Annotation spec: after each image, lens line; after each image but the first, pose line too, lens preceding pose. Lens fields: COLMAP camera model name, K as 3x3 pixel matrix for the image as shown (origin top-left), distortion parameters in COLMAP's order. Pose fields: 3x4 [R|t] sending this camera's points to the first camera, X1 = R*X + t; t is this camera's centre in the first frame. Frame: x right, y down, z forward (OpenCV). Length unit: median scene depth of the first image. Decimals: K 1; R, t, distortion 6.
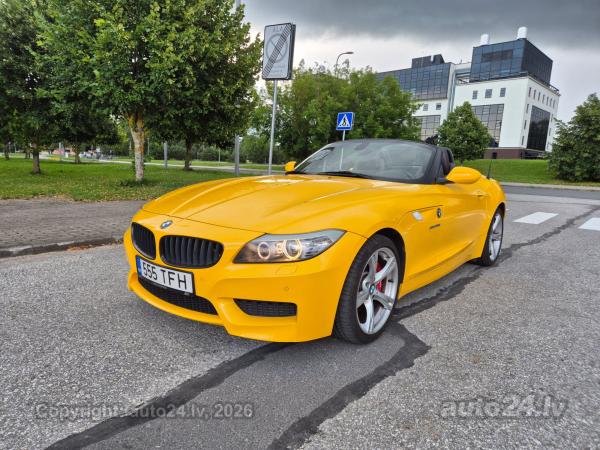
lens RADIAL K [[400.6, 0, 285.3], [0, 400.6, 229.4], [0, 0, 1]] dist [0.065972, -0.039203]
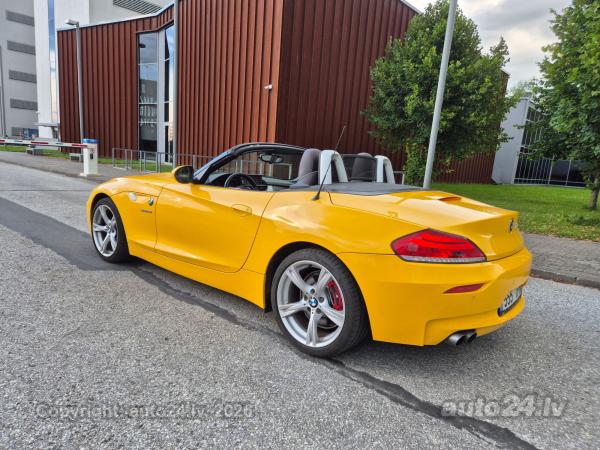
lens RADIAL K [[400.6, 0, 297.8], [0, 400.6, 226.0], [0, 0, 1]] dist [0.065972, -0.039203]
pose [[-0.013614, 0.119098, -0.992789, 1.447736], [-0.237581, 0.964062, 0.118909, -0.199581], [0.971272, 0.237487, 0.015170, 1.324139]]
